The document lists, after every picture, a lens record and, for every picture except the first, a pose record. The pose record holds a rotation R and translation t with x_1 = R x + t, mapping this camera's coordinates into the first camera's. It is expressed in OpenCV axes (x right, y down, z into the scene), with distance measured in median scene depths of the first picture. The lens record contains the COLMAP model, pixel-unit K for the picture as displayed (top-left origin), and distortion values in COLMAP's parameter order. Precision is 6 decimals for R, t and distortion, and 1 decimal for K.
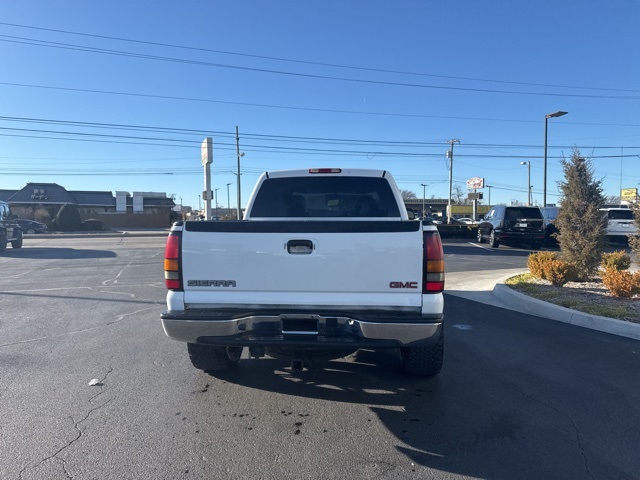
lens RADIAL K [[449.2, 0, 324.0], [0, 449.2, 231.8], [0, 0, 1]] dist [0.053758, -0.069516]
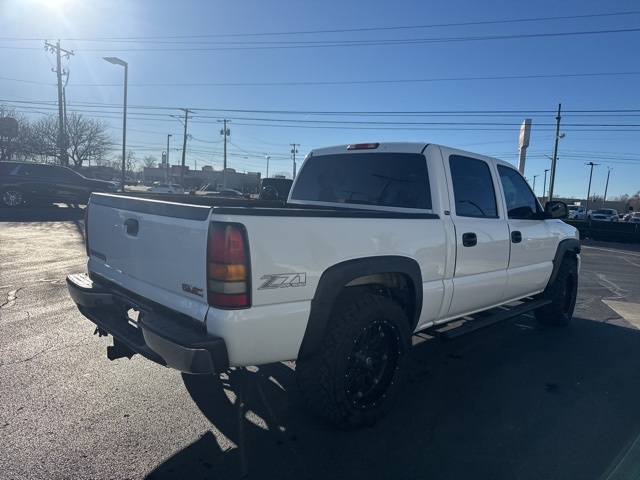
lens RADIAL K [[449.2, 0, 324.4], [0, 449.2, 241.7], [0, 0, 1]] dist [0.053758, -0.069516]
pose [[0.764191, 0.113782, -0.634875, 0.486440], [-0.080953, 0.993453, 0.080605, -0.024927], [0.639890, -0.010202, 0.768399, 0.329712]]
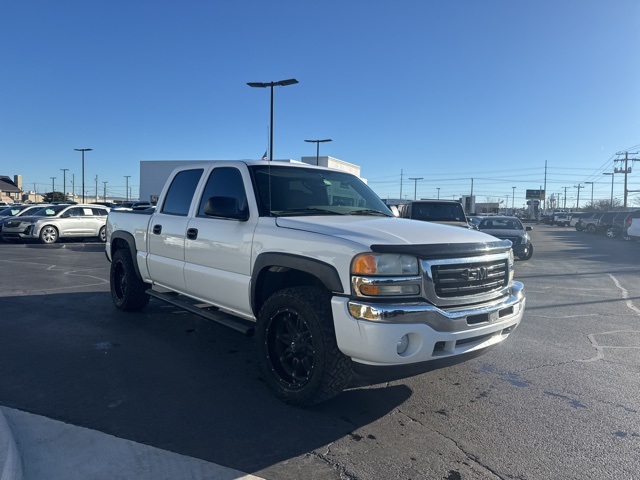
lens RADIAL K [[449.2, 0, 323.6], [0, 449.2, 237.8], [0, 0, 1]] dist [0.053758, -0.069516]
pose [[-0.701315, 0.022251, -0.712504, 0.677577], [-0.048149, 0.995752, 0.078489, -0.069698], [0.711224, 0.089352, -0.697264, 2.034062]]
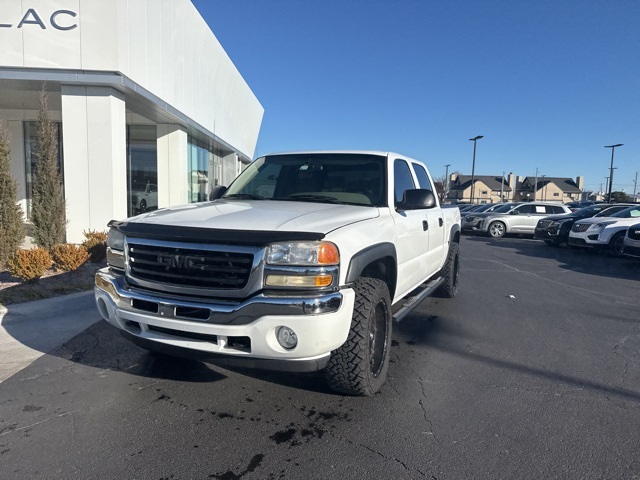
lens RADIAL K [[449.2, 0, 323.5], [0, 449.2, 241.1], [0, 0, 1]] dist [0.053758, -0.069516]
pose [[-0.941115, -0.056578, 0.333320, -0.290144], [-0.015455, 0.992067, 0.124756, -0.077818], [-0.337734, 0.112258, -0.934523, 2.212932]]
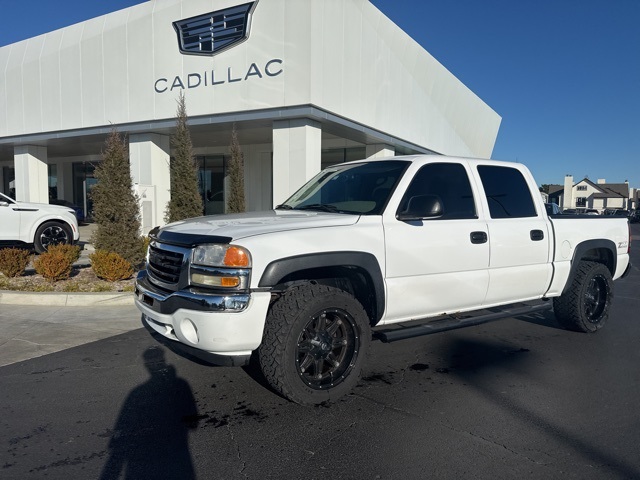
lens RADIAL K [[449.2, 0, 323.0], [0, 449.2, 235.4], [0, 0, 1]] dist [0.053758, -0.069516]
pose [[-0.621024, -0.056378, 0.781761, -0.637905], [0.011623, 0.996638, 0.081107, -0.068771], [-0.783705, 0.059455, -0.618281, 1.977577]]
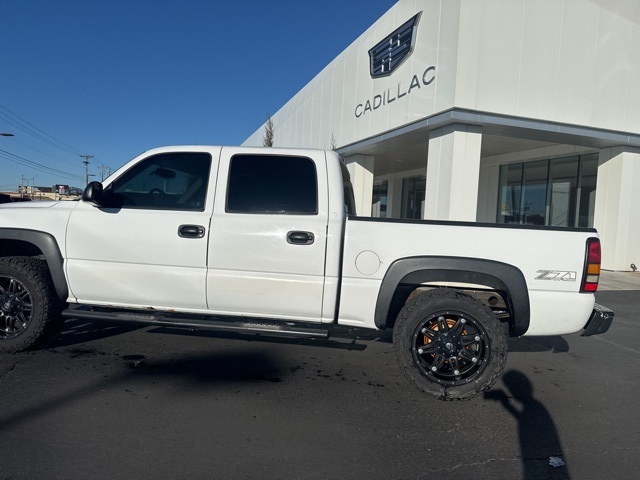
lens RADIAL K [[449.2, 0, 322.1], [0, 449.2, 236.4], [0, 0, 1]] dist [0.053758, -0.069516]
pose [[0.049043, -0.034135, 0.998213, -0.902858], [-0.021592, 0.999146, 0.035227, -0.017995], [-0.998563, -0.023282, 0.048265, 1.002137]]
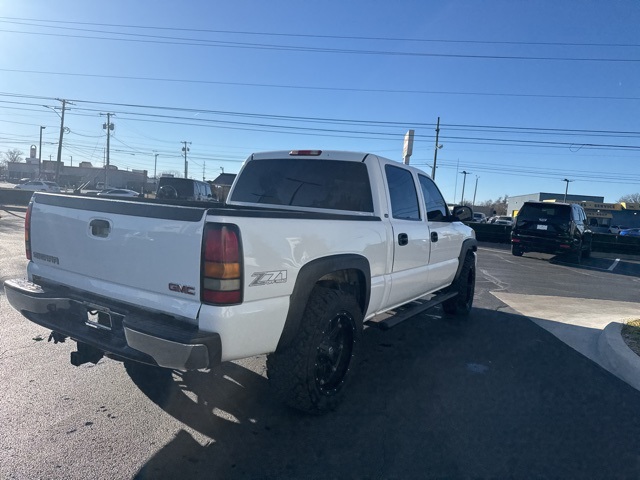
lens RADIAL K [[449.2, 0, 323.3], [0, 449.2, 233.8], [0, 0, 1]] dist [0.053758, -0.069516]
pose [[0.890942, 0.097648, -0.443493, 0.435346], [-0.089564, 0.995209, 0.039198, -0.017570], [0.445196, 0.004798, 0.895420, 0.239554]]
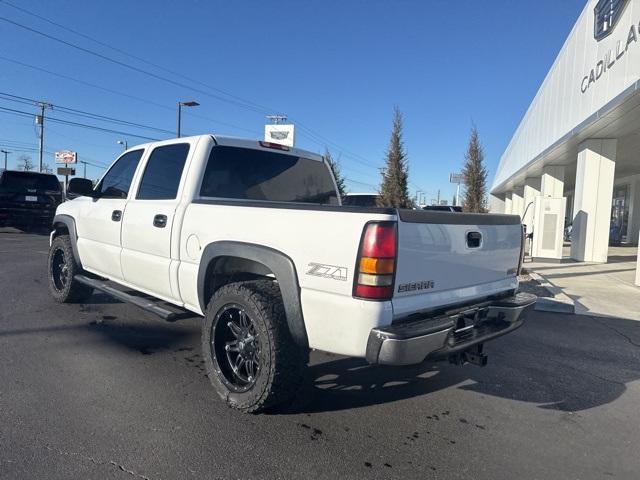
lens RADIAL K [[449.2, 0, 325.3], [0, 449.2, 236.3], [0, 0, 1]] dist [0.053758, -0.069516]
pose [[0.631619, -0.012899, 0.775172, -0.599963], [-0.028017, 0.998829, 0.039450, -0.001540], [-0.774772, -0.046635, 0.630518, 0.382291]]
